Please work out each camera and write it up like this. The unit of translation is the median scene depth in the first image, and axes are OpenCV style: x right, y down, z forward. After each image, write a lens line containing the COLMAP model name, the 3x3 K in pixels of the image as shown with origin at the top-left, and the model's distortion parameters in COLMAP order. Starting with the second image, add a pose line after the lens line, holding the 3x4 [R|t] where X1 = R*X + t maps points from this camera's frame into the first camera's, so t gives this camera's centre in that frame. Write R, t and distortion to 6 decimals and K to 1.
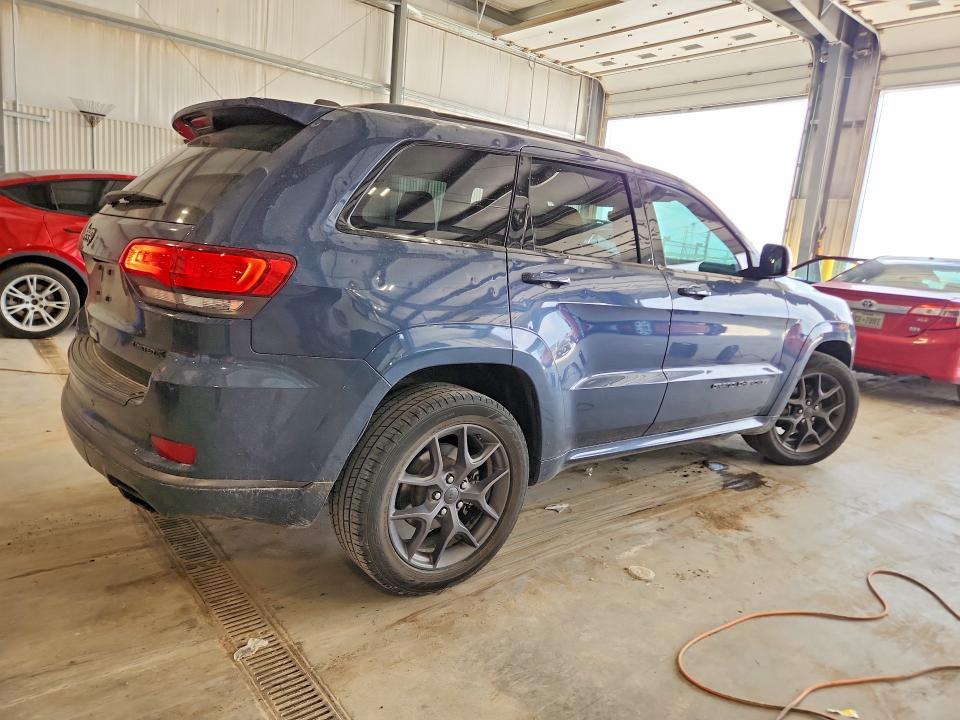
lens RADIAL K [[647.8, 0, 484.3], [0, 647.8, 361.1], [0, 0, 1]] dist [0.023575, -0.002787]
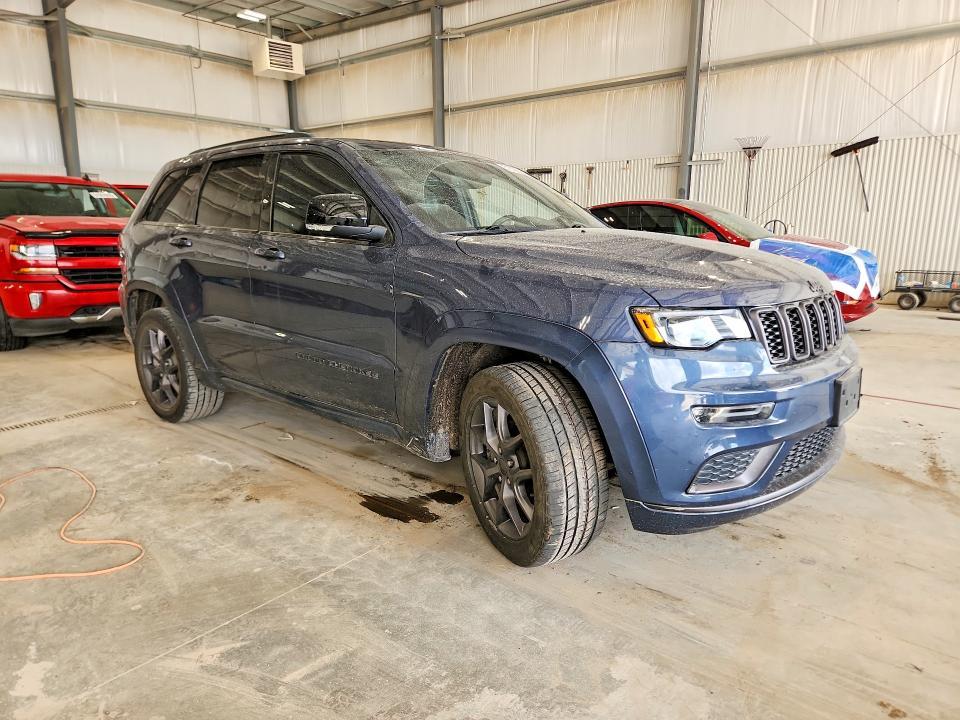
lens RADIAL K [[647.8, 0, 484.3], [0, 647.8, 361.1], [0, 0, 1]] dist [0.023575, -0.002787]
pose [[0.174401, 0.108404, -0.978689, 1.303218], [-0.164088, 0.983224, 0.079666, -0.072002], [0.970907, 0.146697, 0.189263, 1.058246]]
